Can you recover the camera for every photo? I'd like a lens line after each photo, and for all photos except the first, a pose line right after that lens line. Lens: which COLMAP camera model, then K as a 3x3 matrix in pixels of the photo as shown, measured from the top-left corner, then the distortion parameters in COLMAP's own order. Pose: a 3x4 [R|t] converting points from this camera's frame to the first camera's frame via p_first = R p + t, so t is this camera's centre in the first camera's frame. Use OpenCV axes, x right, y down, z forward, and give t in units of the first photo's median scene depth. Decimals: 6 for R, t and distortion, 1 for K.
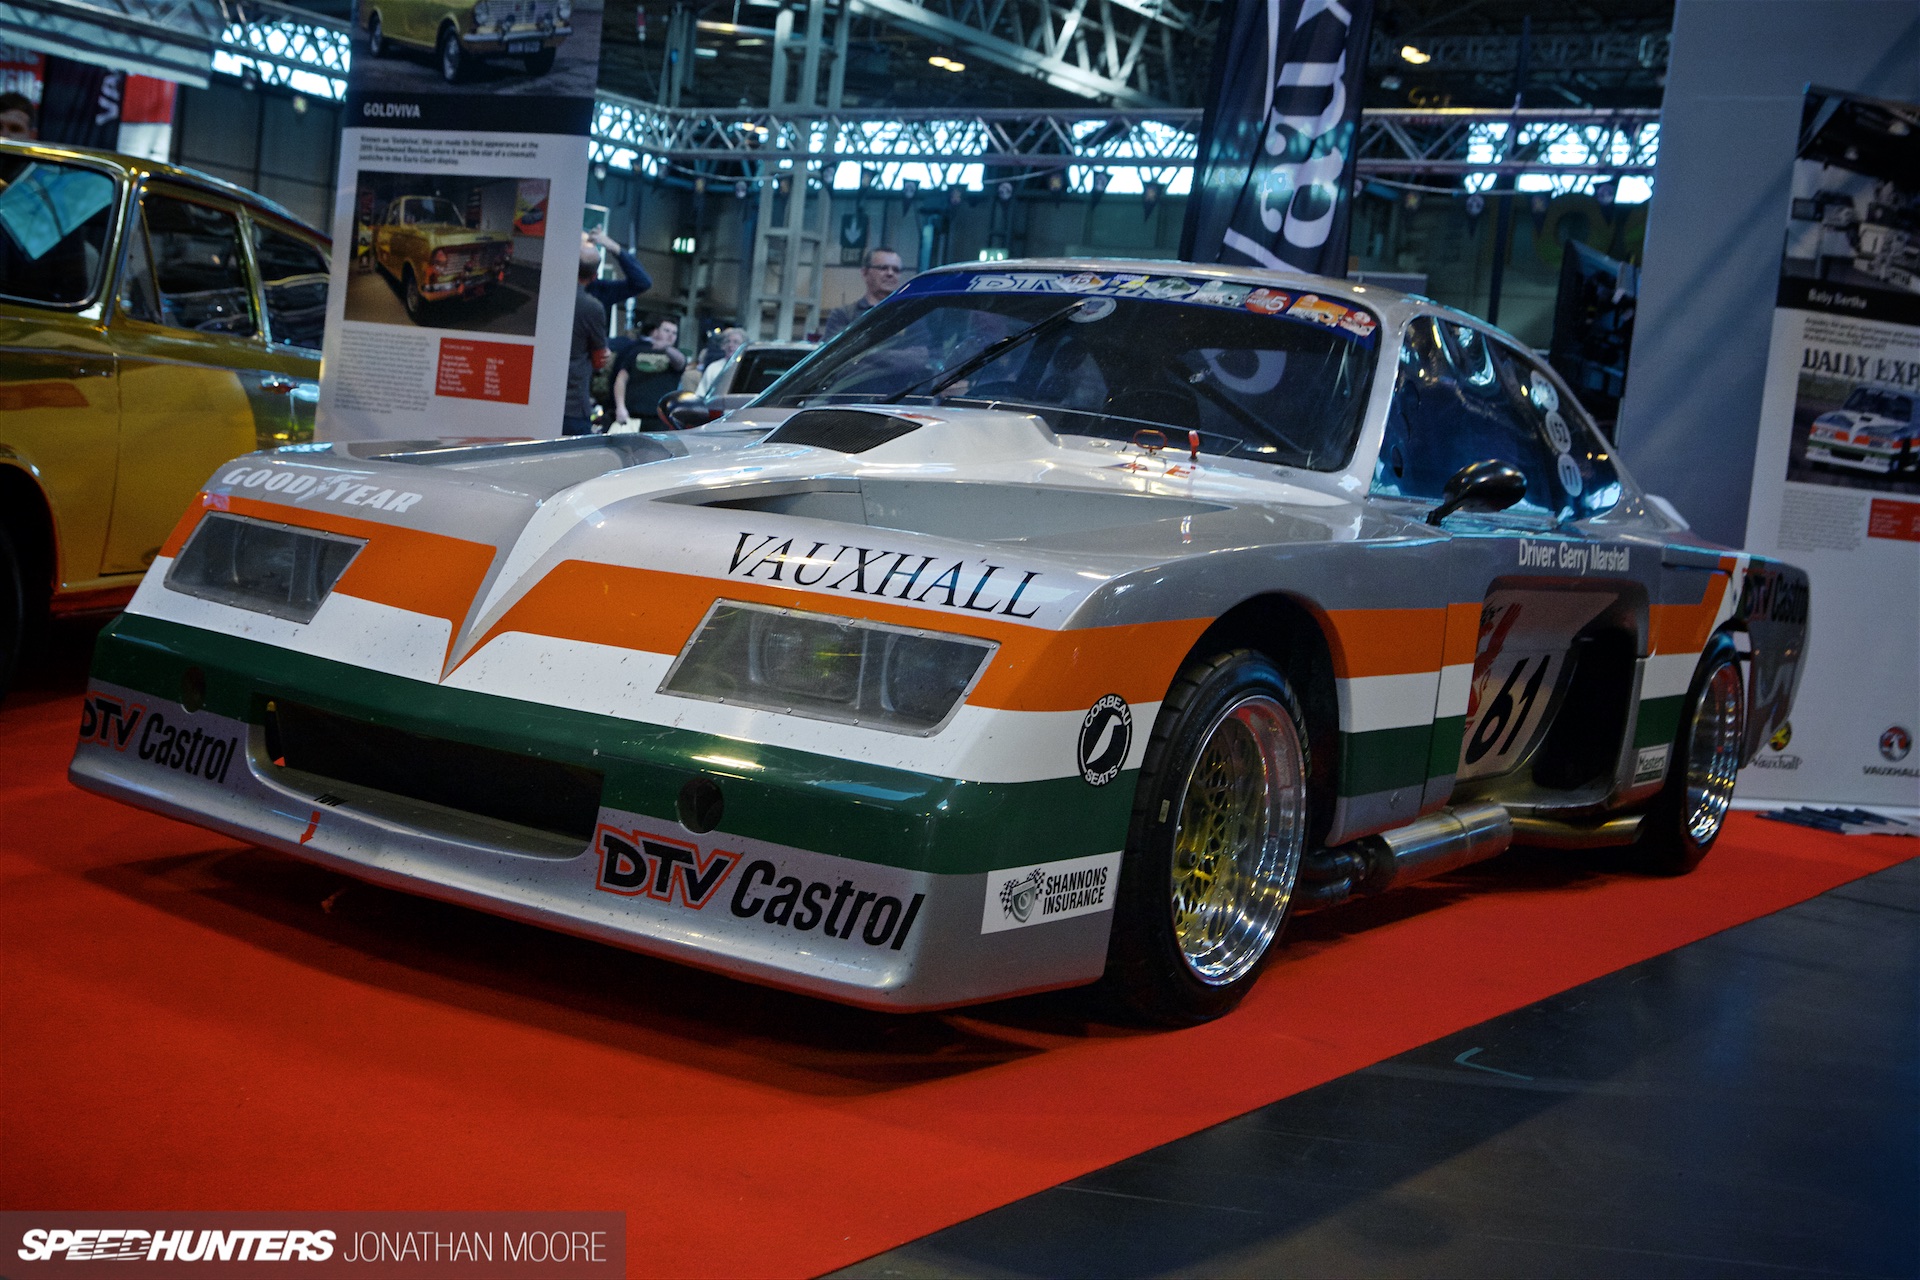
lens RADIAL K [[2317.9, 0, 960.0], [0, 2317.9, 640.0], [0, 0, 1]] dist [-0.038907, 0.104089]
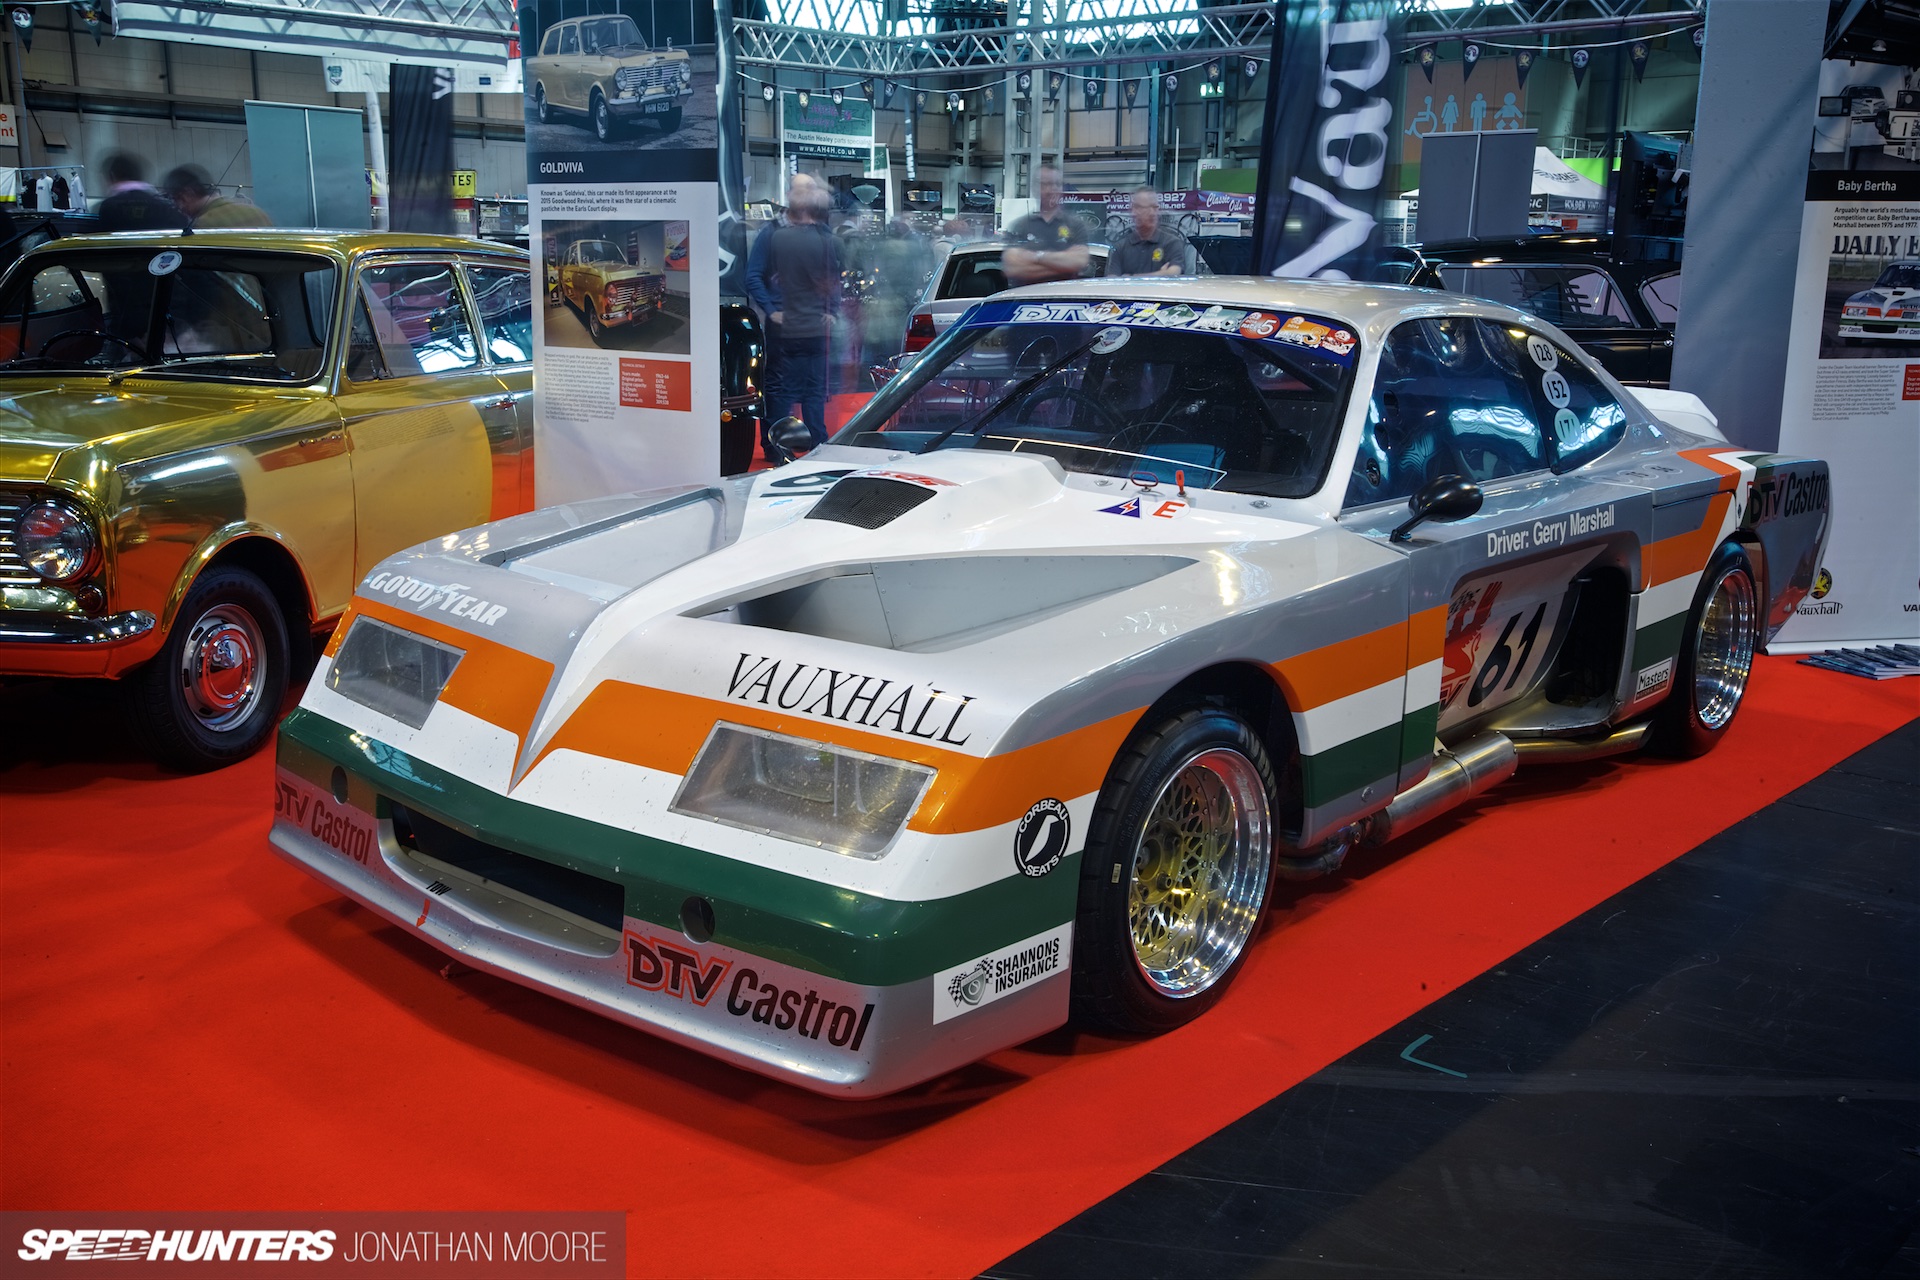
lens RADIAL K [[1871.2, 0, 960.0], [0, 1871.2, 640.0], [0, 0, 1]] dist [-0.036212, 0.175479]
pose [[0.986914, -0.064490, -0.147789, 0.128397], [0.082394, 0.989540, 0.118410, -0.129466], [0.138607, -0.129038, 0.981905, 0.074907]]
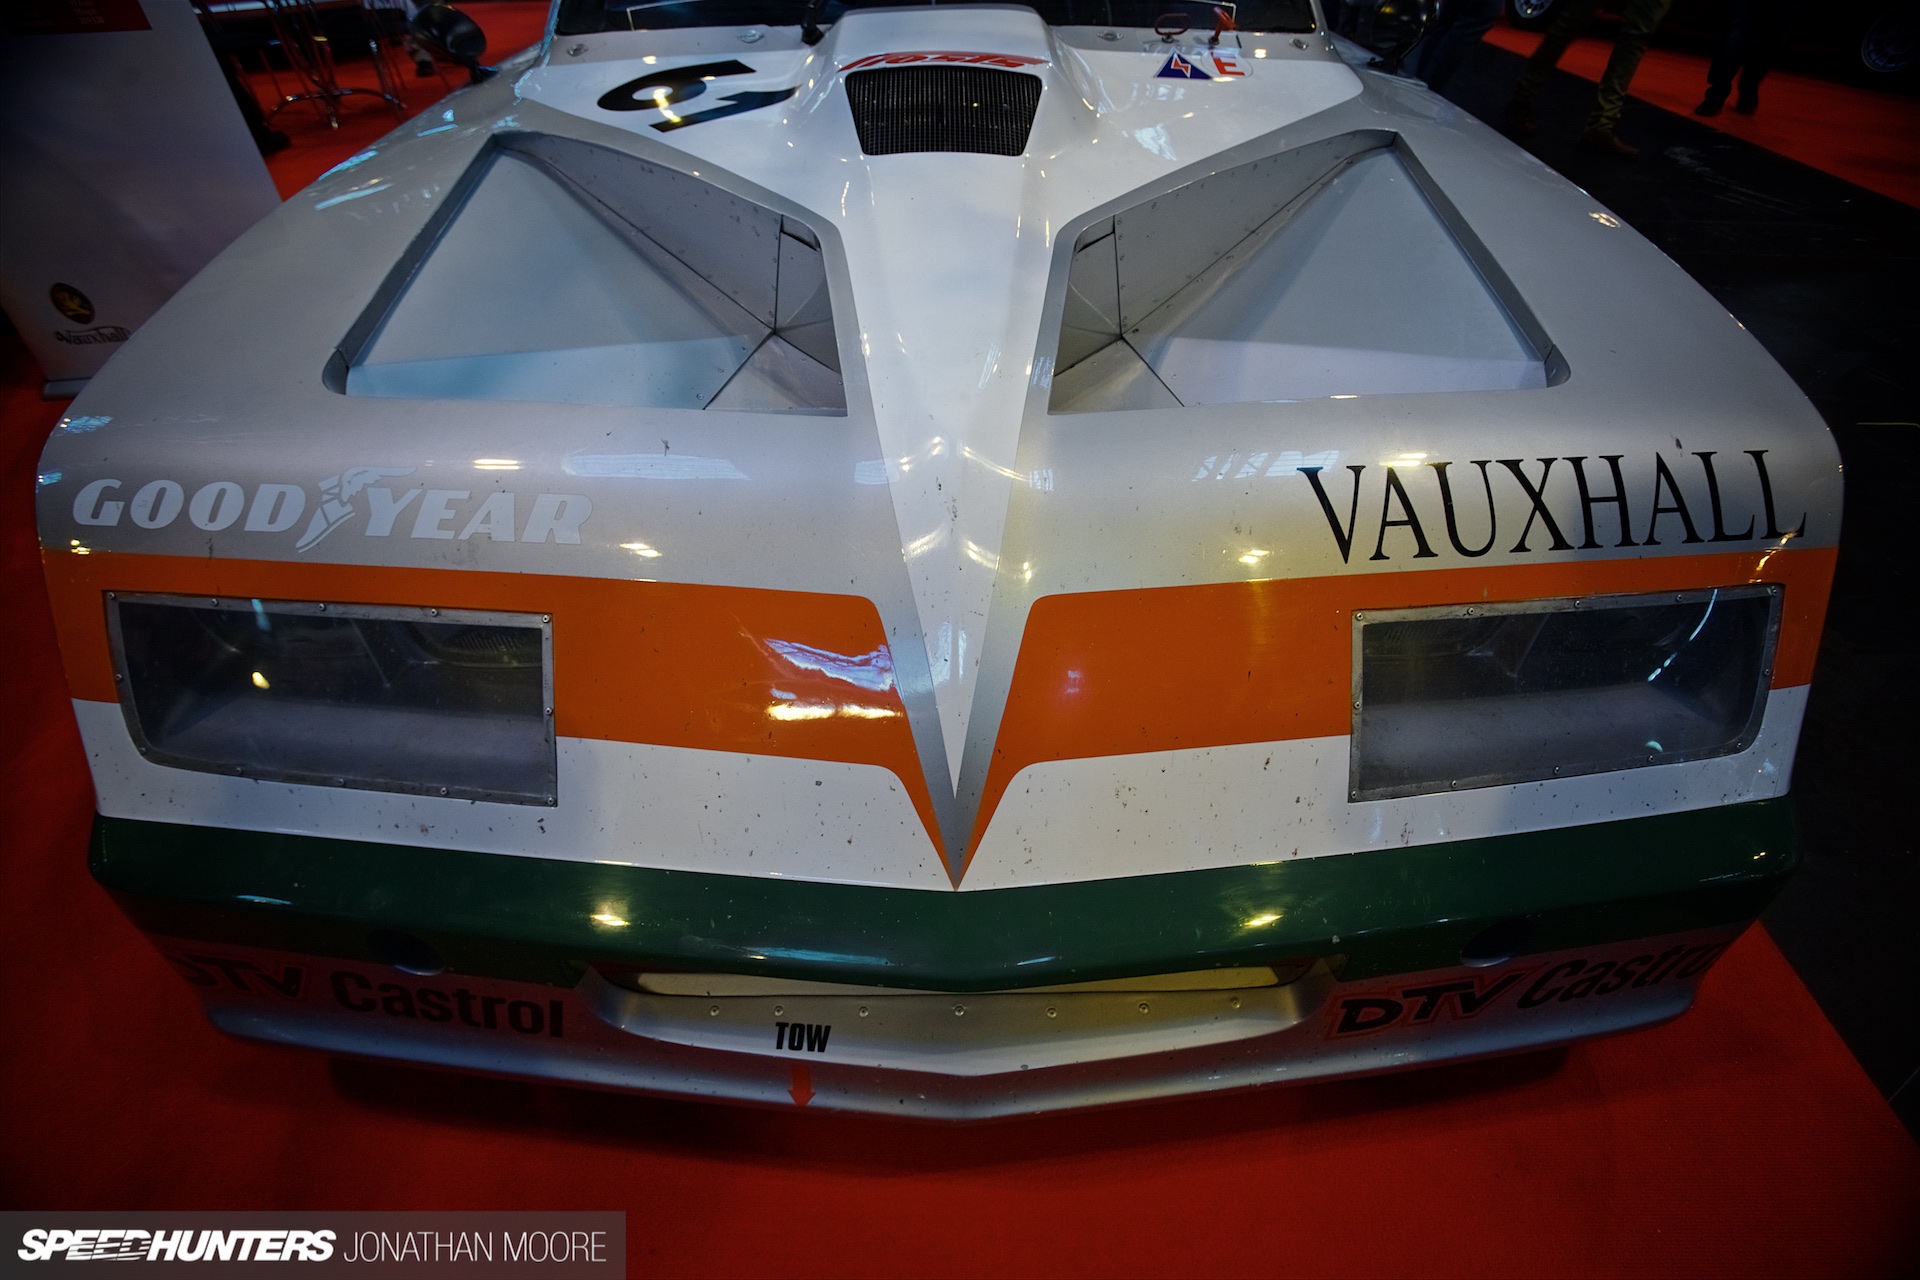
lens RADIAL K [[905.8, 0, 951.6], [0, 905.8, 660.1], [0, 0, 1]] dist [-0.085858, 0.032667]
pose [[0.820173, -0.463348, 0.335597, -0.229527], [0.135296, 0.727034, 0.673139, -0.152598], [-0.555888, -0.506685, 0.658983, 0.722245]]
